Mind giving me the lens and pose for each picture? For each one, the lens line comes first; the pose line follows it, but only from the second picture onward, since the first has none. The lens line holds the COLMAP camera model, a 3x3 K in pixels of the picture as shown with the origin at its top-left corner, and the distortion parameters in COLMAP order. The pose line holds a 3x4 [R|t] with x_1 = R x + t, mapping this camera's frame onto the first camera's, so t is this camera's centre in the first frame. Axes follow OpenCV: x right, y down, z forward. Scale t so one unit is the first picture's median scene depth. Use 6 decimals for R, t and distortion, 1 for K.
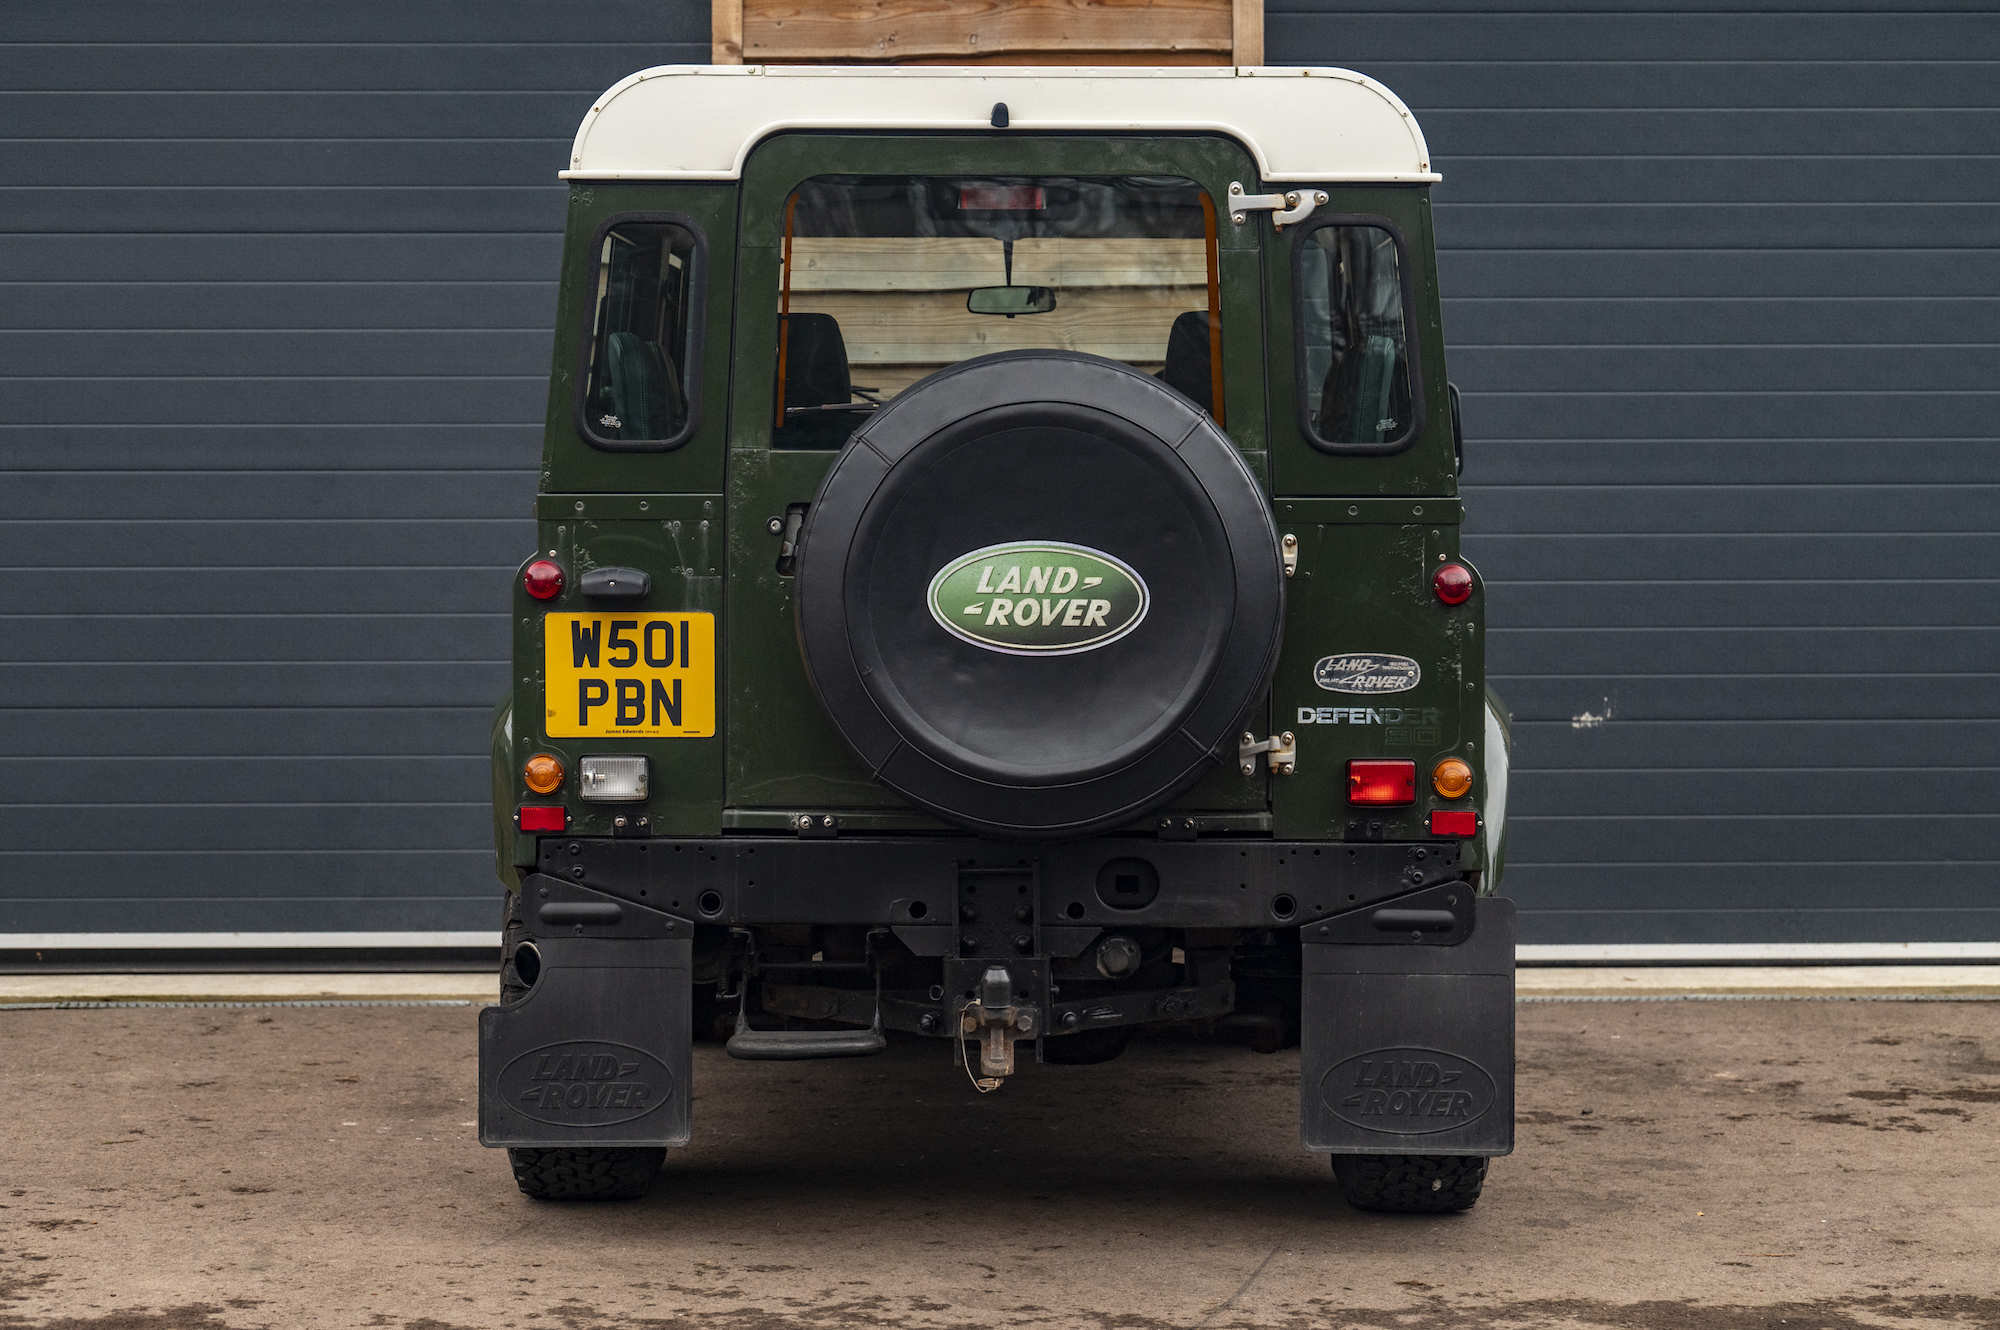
lens RADIAL K [[5008.5, 0, 1002.2], [0, 5008.5, 658.6], [0, 0, 1]] dist [0.020762, 0.000000]
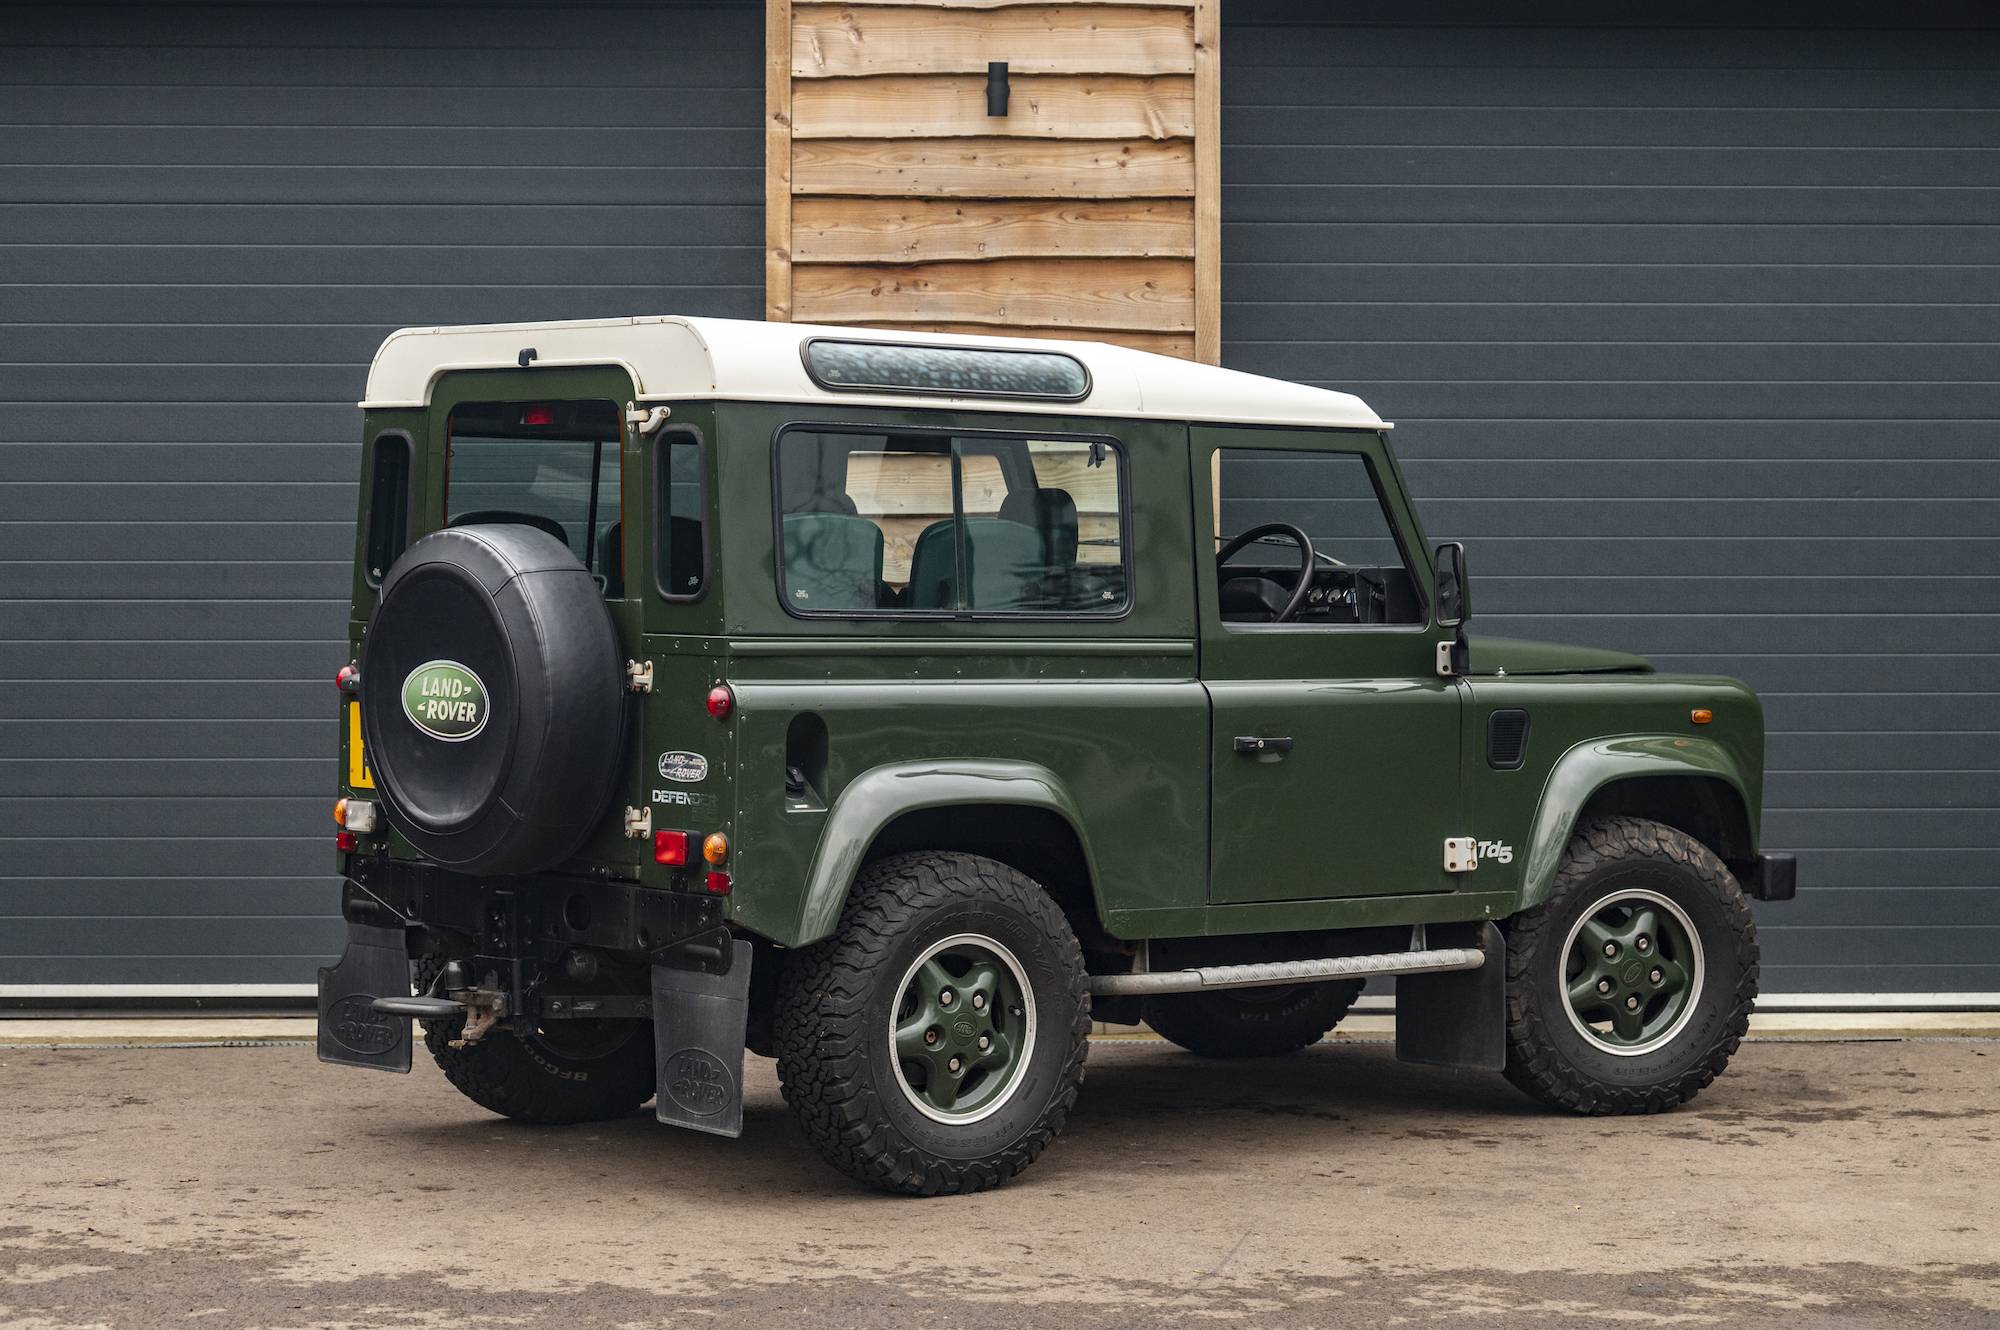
lens RADIAL K [[4853.2, 0, 998.4], [0, 4853.2, 671.0], [0, 0, 1]] dist [-0.010263, 0.000000]
pose [[0.999828, 0.002218, 0.018400, -0.026072], [-0.002050, 0.999956, -0.009124, -0.011764], [-0.018420, 0.009084, 0.999789, -0.196056]]
